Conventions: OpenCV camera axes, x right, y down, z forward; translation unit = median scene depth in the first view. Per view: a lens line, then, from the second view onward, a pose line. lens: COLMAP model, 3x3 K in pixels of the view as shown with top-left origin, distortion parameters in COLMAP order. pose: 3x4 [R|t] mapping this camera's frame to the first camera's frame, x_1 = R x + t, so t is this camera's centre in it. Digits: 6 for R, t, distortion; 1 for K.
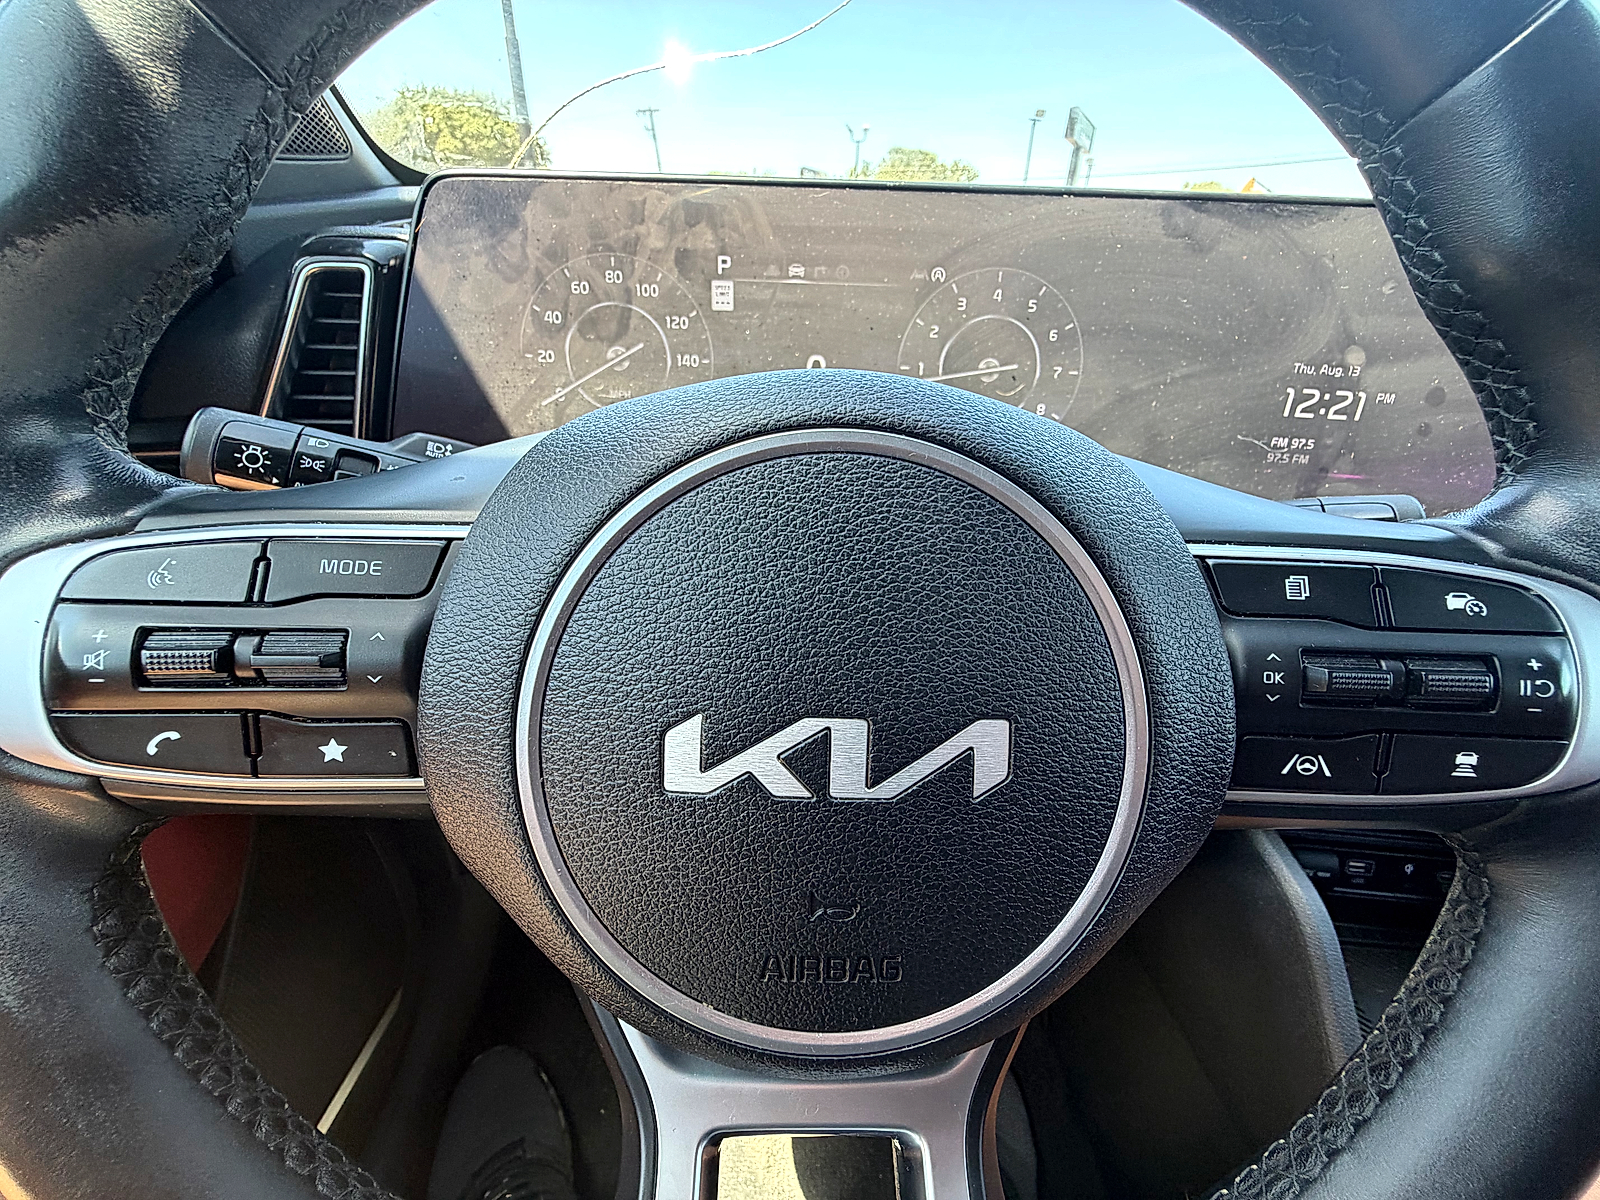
lens RADIAL K [[634.5, 0, 796.5], [0, 634.5, 596.9], [0, 0, 1]] dist [-0.002735, -0.000038]
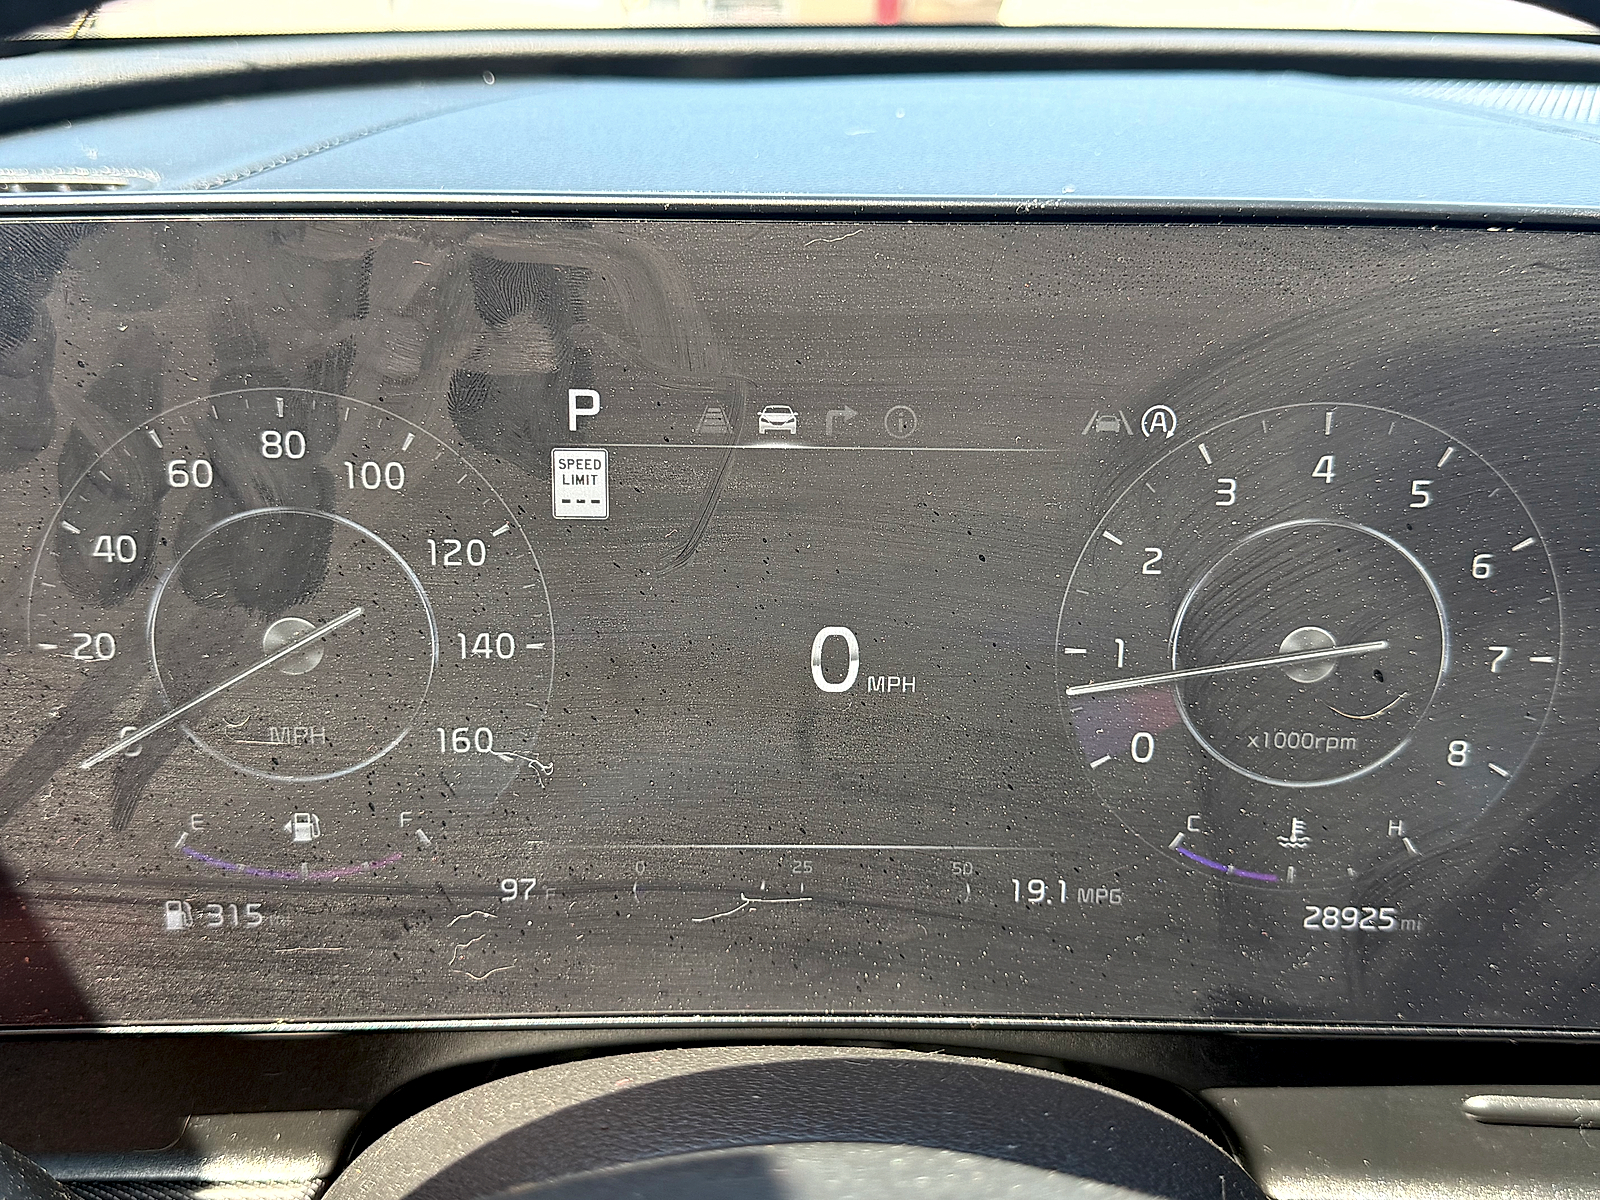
lens RADIAL K [[1538.0, 0, 797.4], [0, 1538.0, 600.9], [0, 0, 1]] dist [-0.094546, 0.000000]
pose [[0.999716, -0.021378, 0.010552, 0.000714], [0.023724, 0.935760, -0.351839, -0.098552], [-0.002353, 0.351989, 0.936001, 0.195957]]
